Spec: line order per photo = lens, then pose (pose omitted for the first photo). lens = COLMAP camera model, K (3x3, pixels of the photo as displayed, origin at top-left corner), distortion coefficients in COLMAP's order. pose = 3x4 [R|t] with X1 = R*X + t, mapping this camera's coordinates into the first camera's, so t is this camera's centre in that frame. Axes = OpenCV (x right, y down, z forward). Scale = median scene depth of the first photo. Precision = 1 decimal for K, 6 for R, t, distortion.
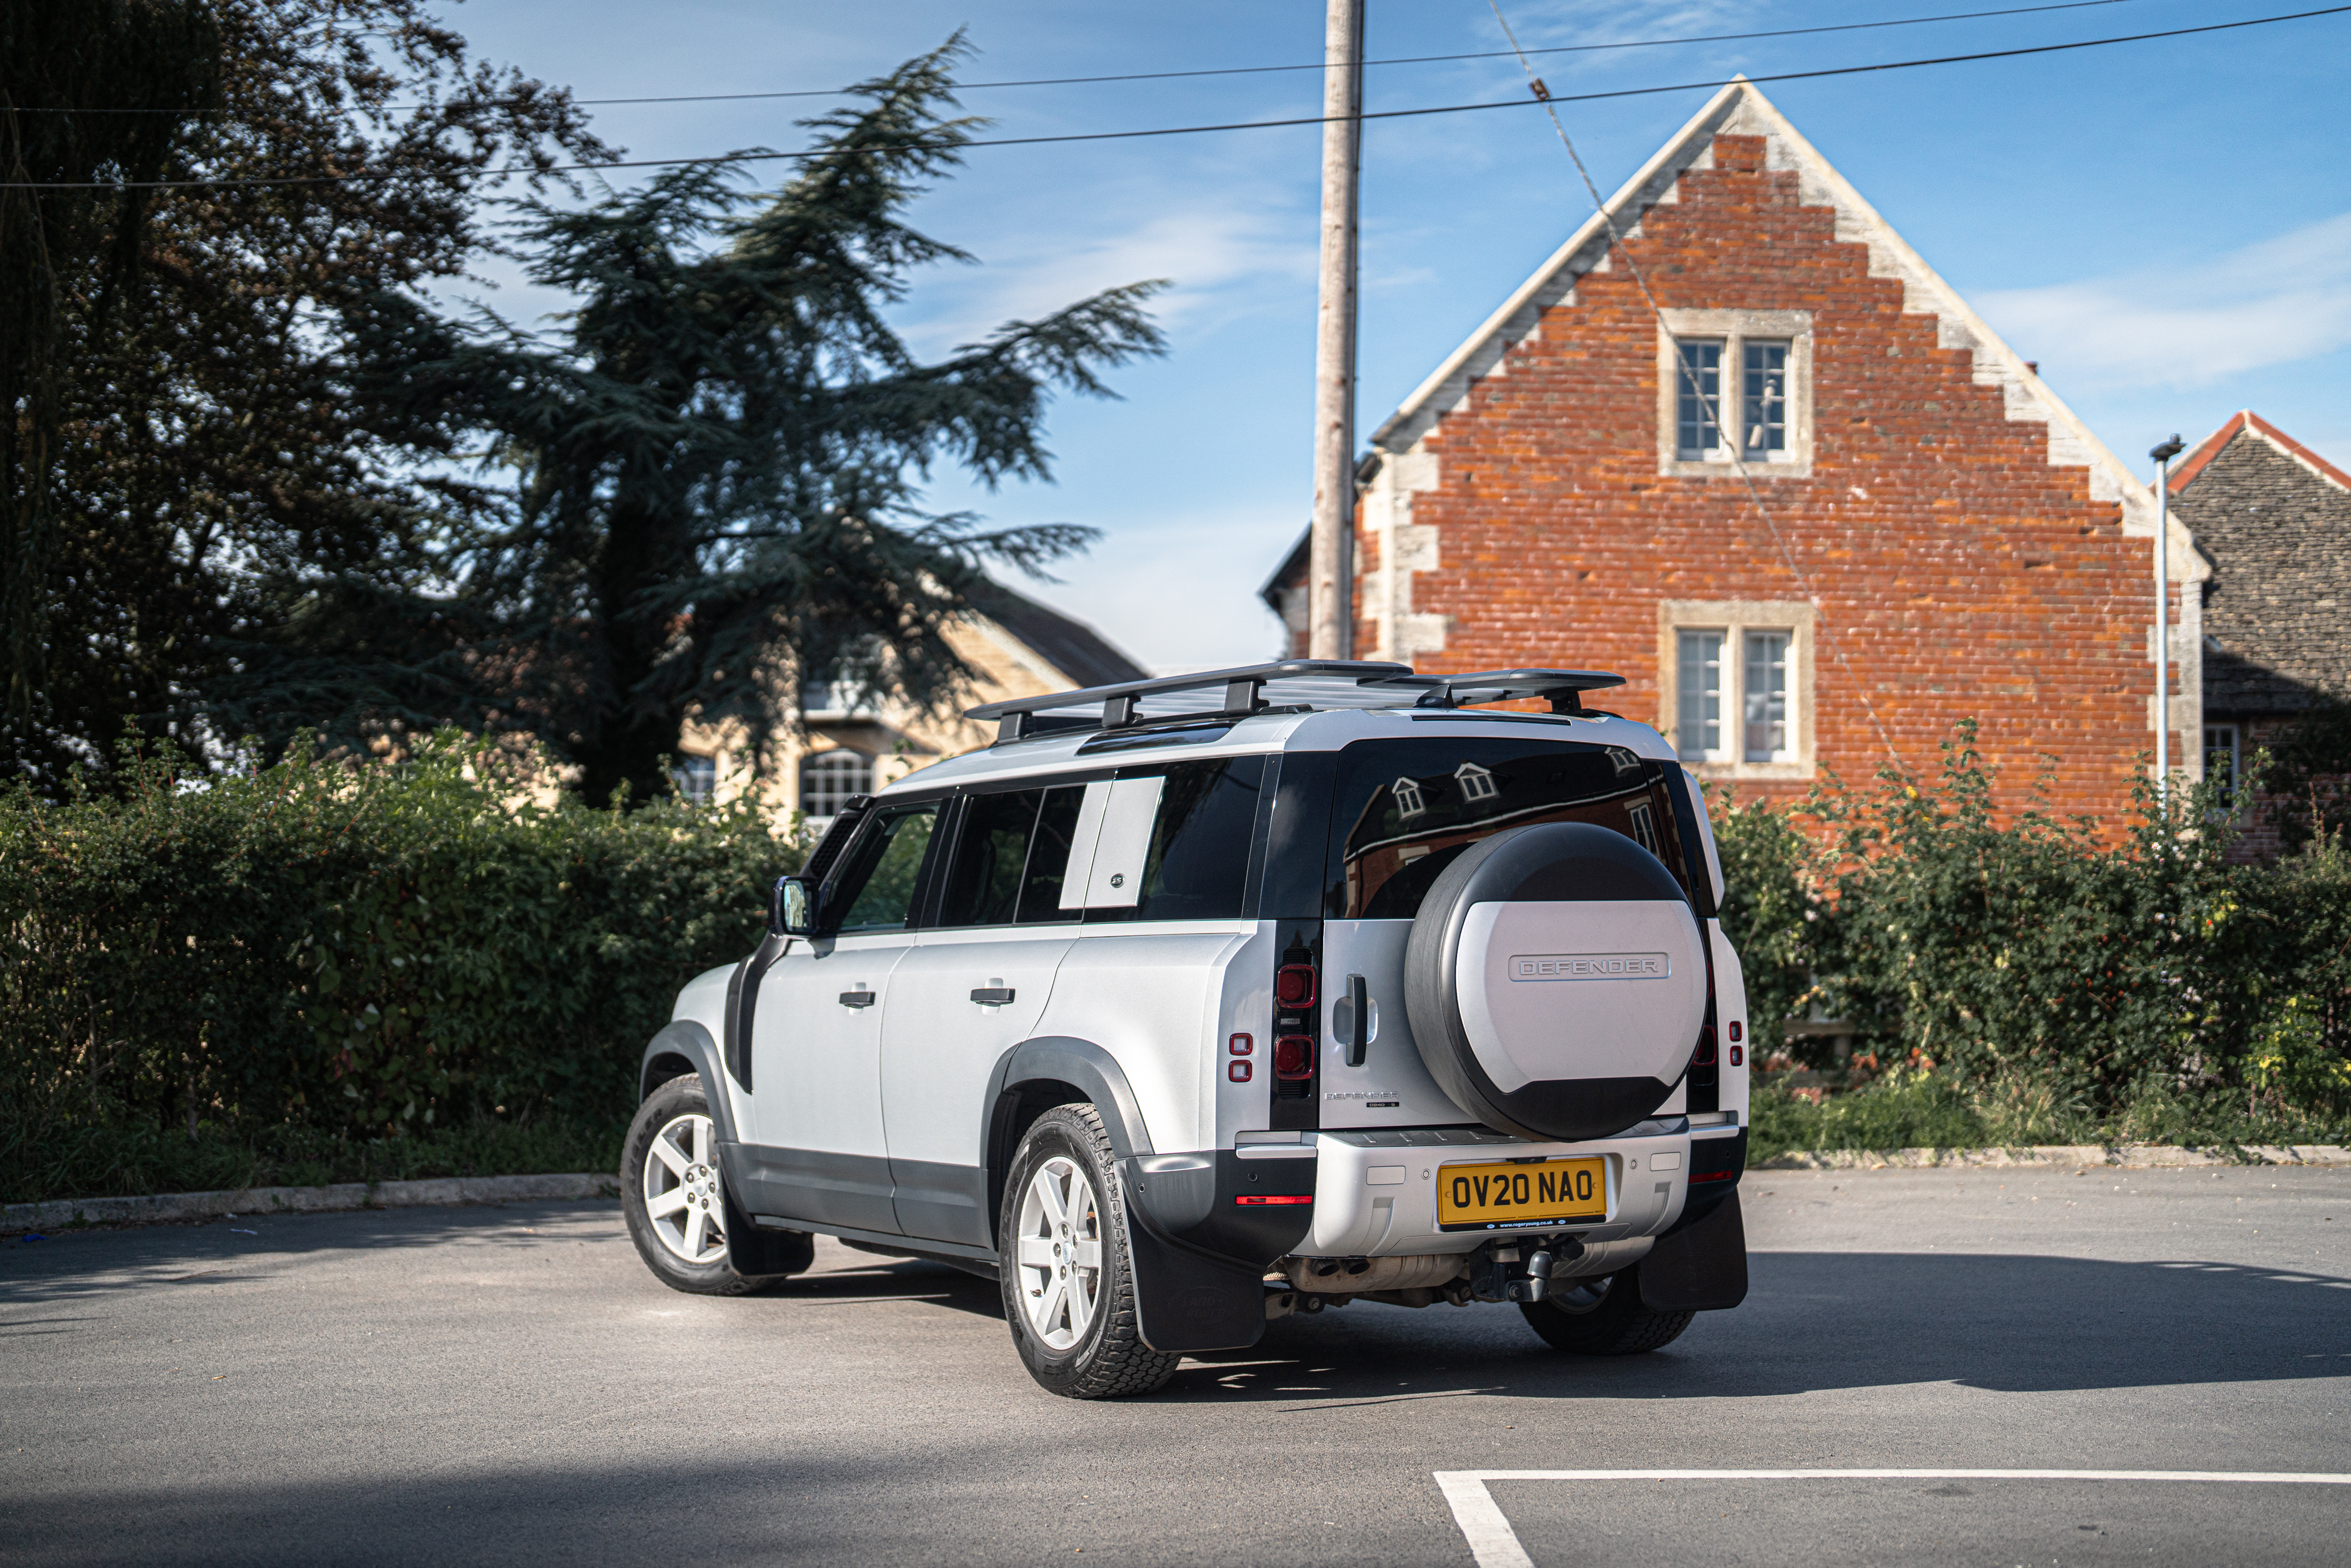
lens RADIAL K [[3182.3, 0, 1209.9], [0, 3182.3, 833.3], [0, 0, 1]] dist [-0.024250, 0.000000]
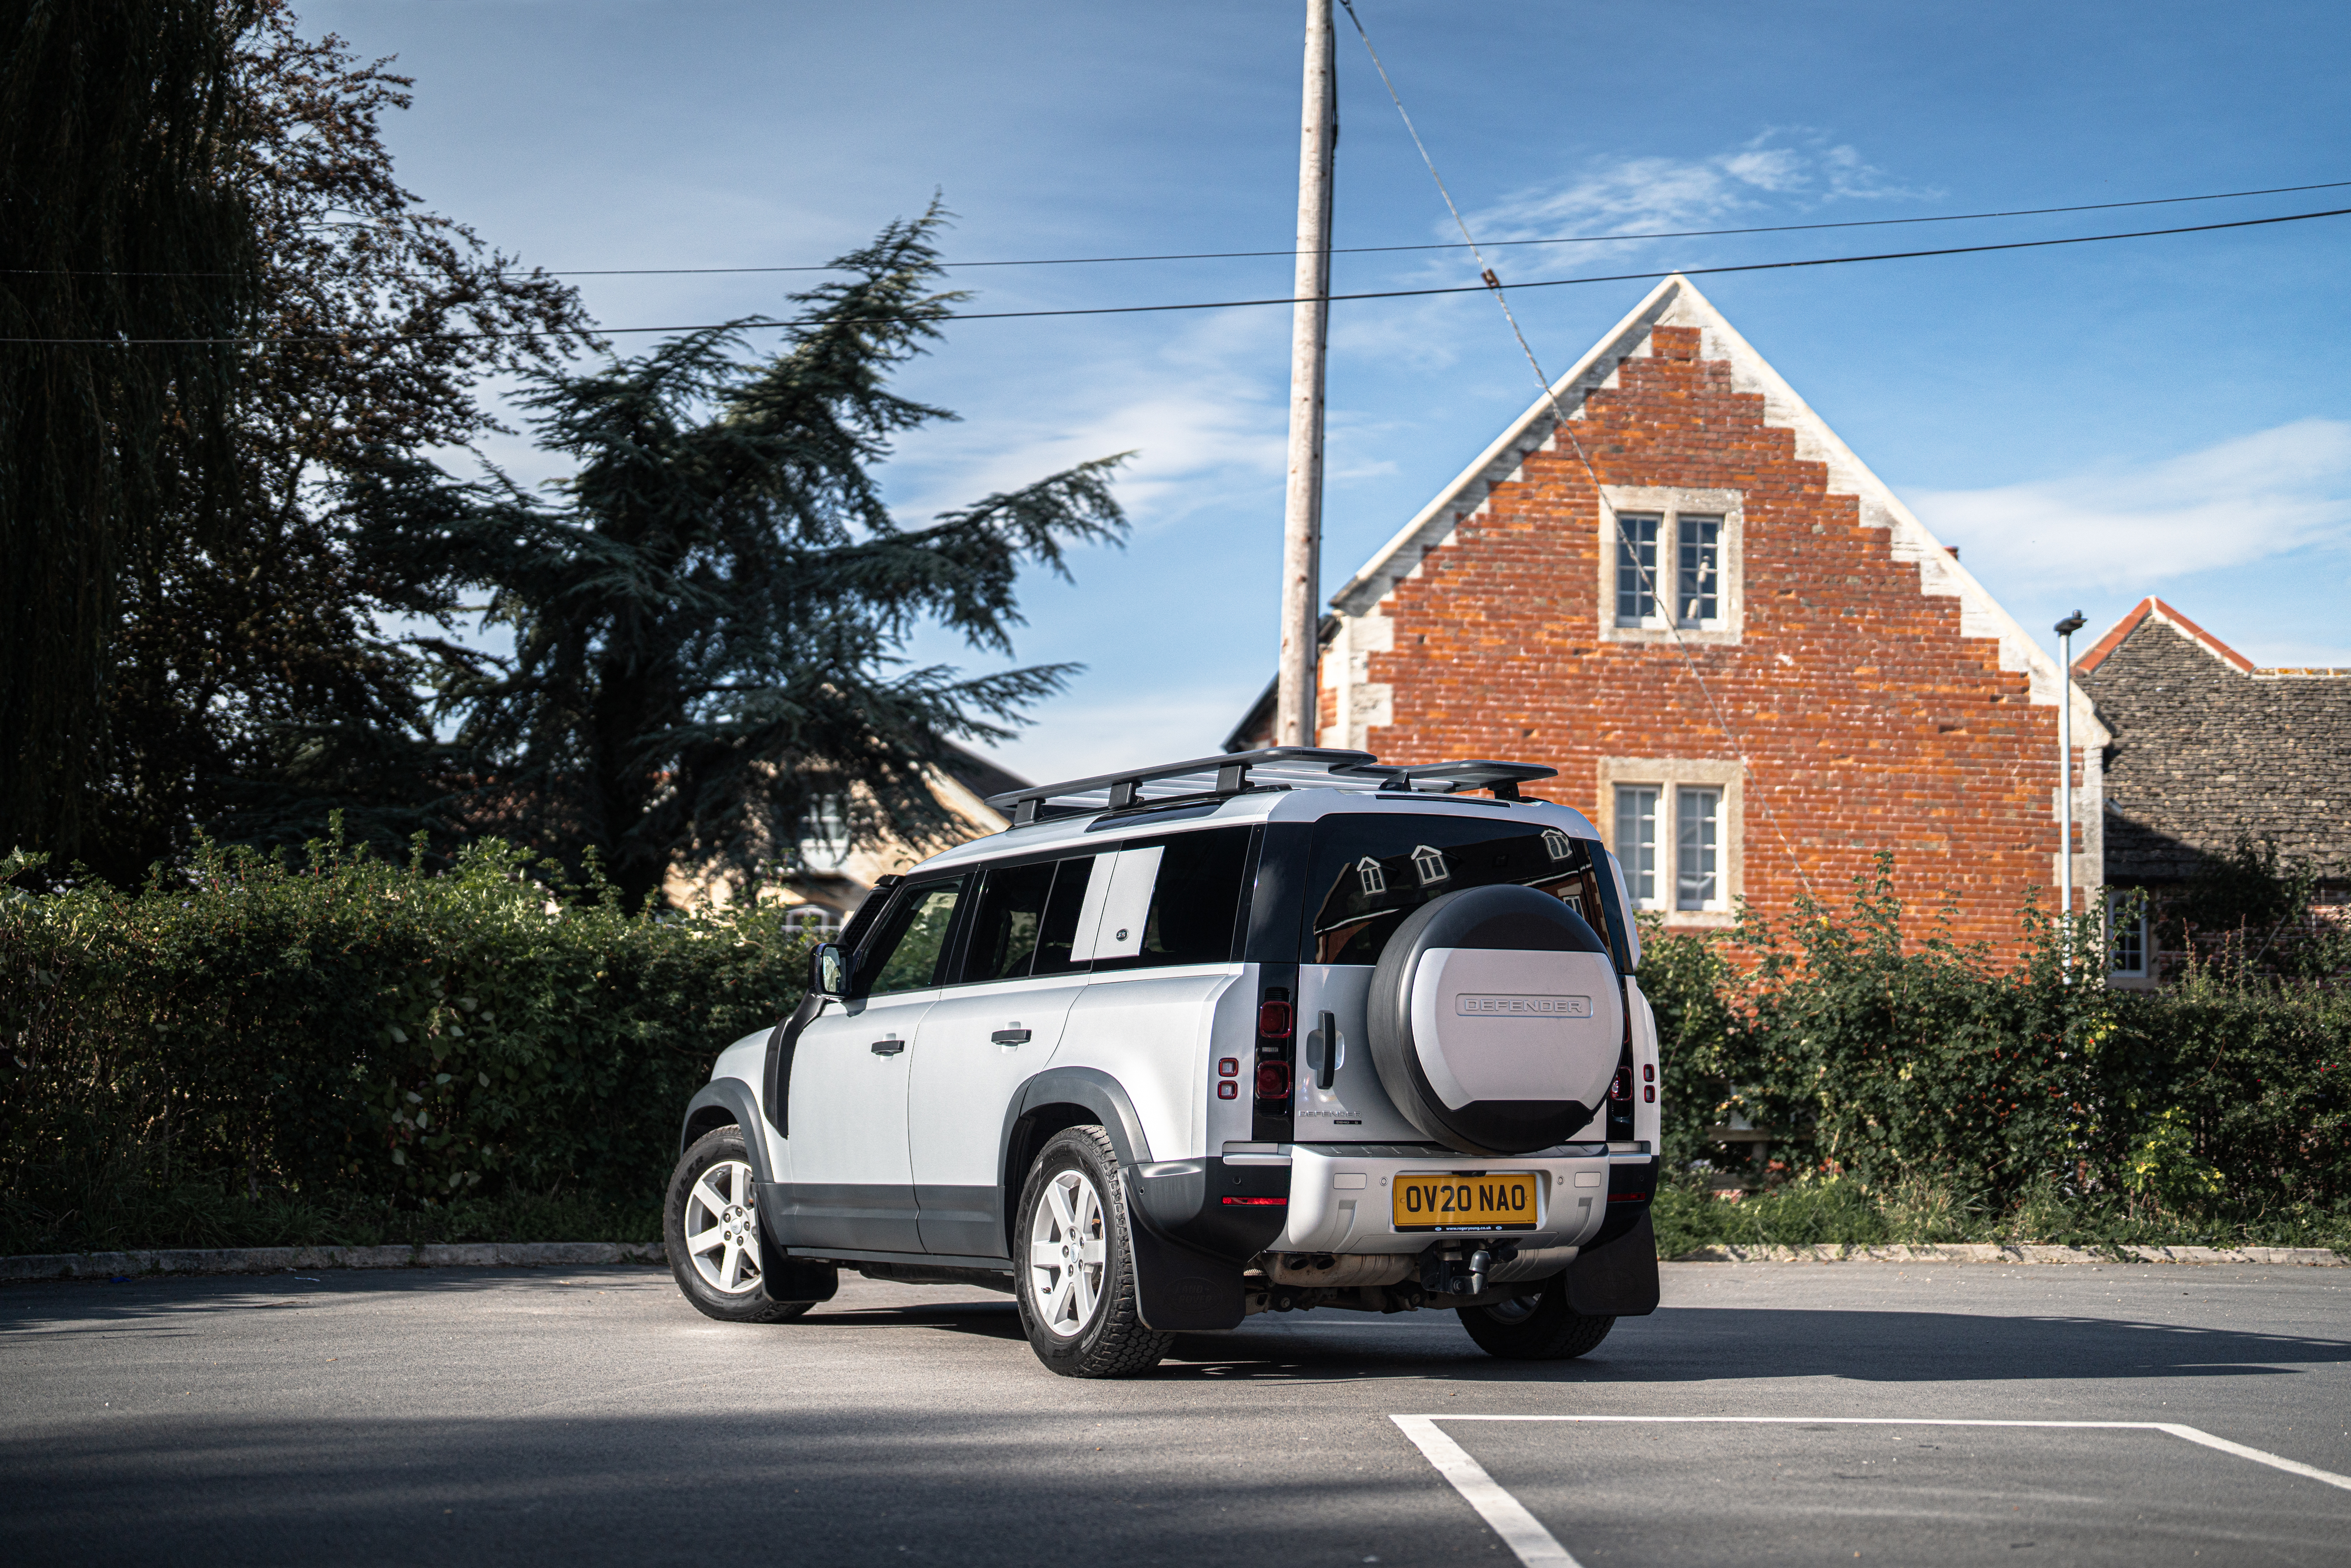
lens RADIAL K [[3182.3, 0, 1250.9], [0, 3182.3, 866.0], [0, 0, 1]] dist [-0.024250, 0.000000]
pose [[0.999481, 0.014258, 0.028903, -0.005888], [-0.012839, 0.998732, -0.048687, 0.016955], [-0.029560, 0.048290, 0.998396, -0.062178]]
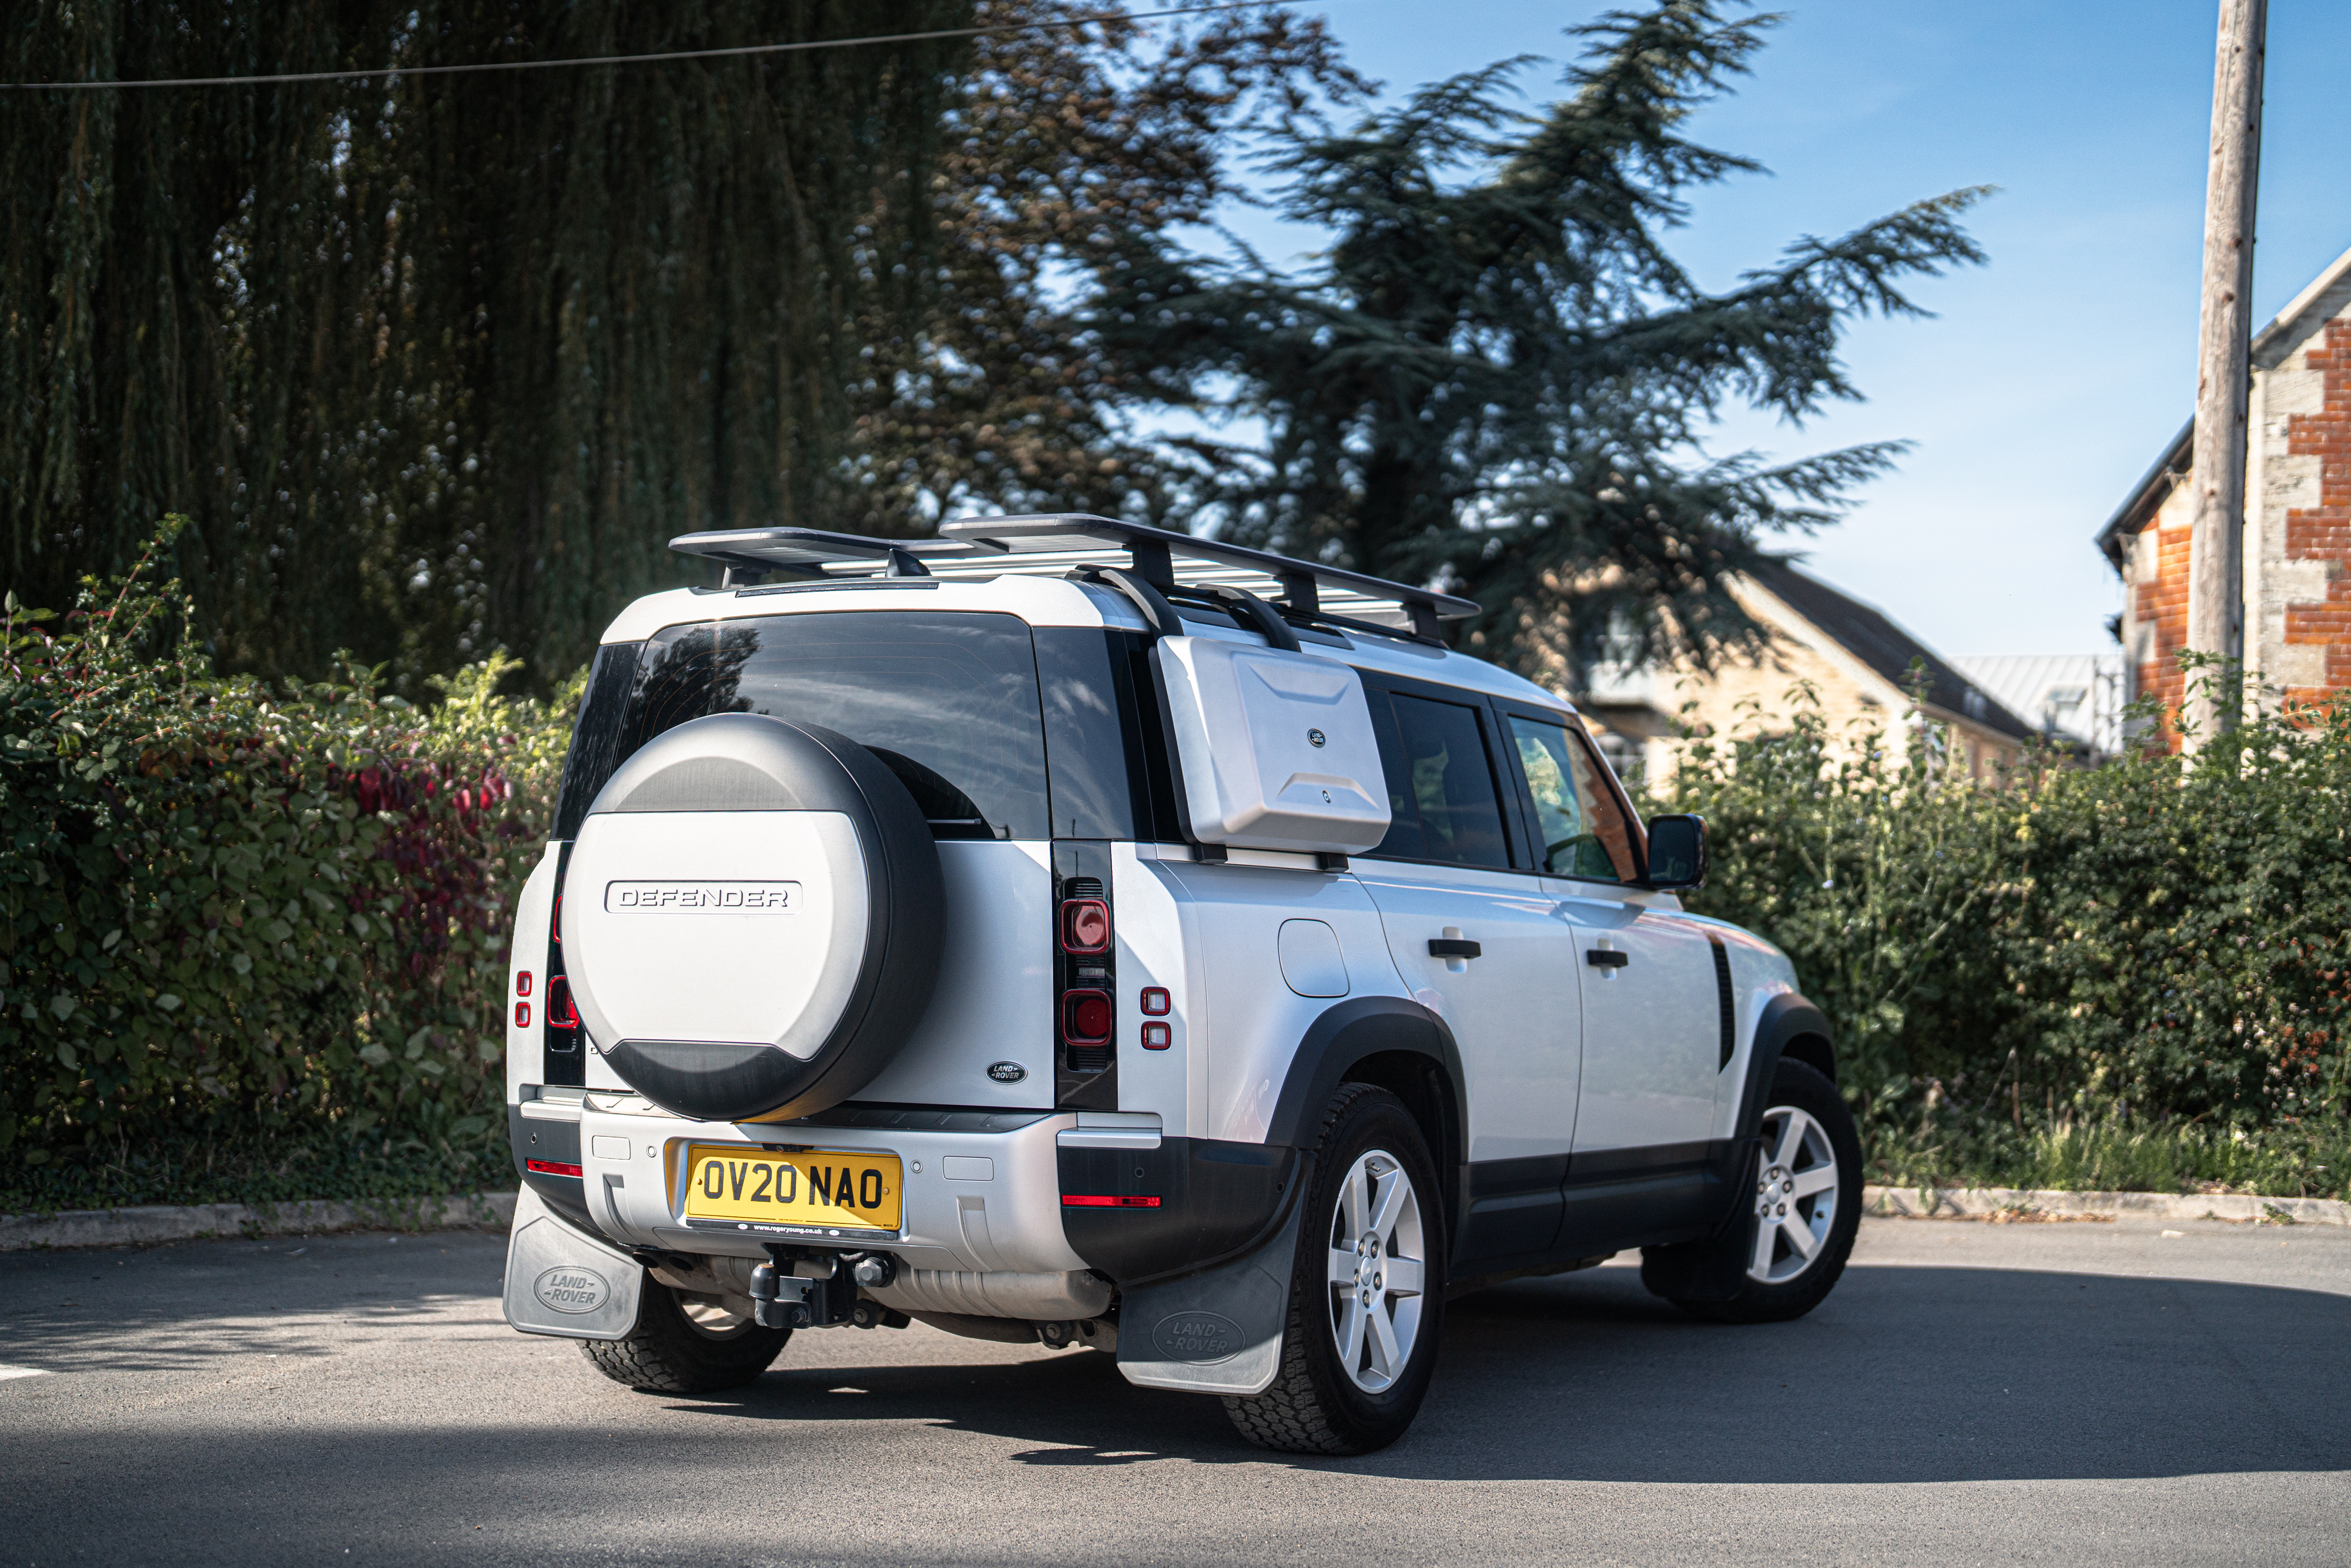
lens RADIAL K [[3182.3, 0, 1165.8], [0, 3182.3, 944.2], [0, 0, 1]] dist [-0.024250, 0.000000]
pose [[0.968582, 0.027893, -0.247126, -0.012523], [-0.019501, 0.999149, 0.036341, 0.008742], [0.247930, -0.030380, 0.968302, 0.099284]]
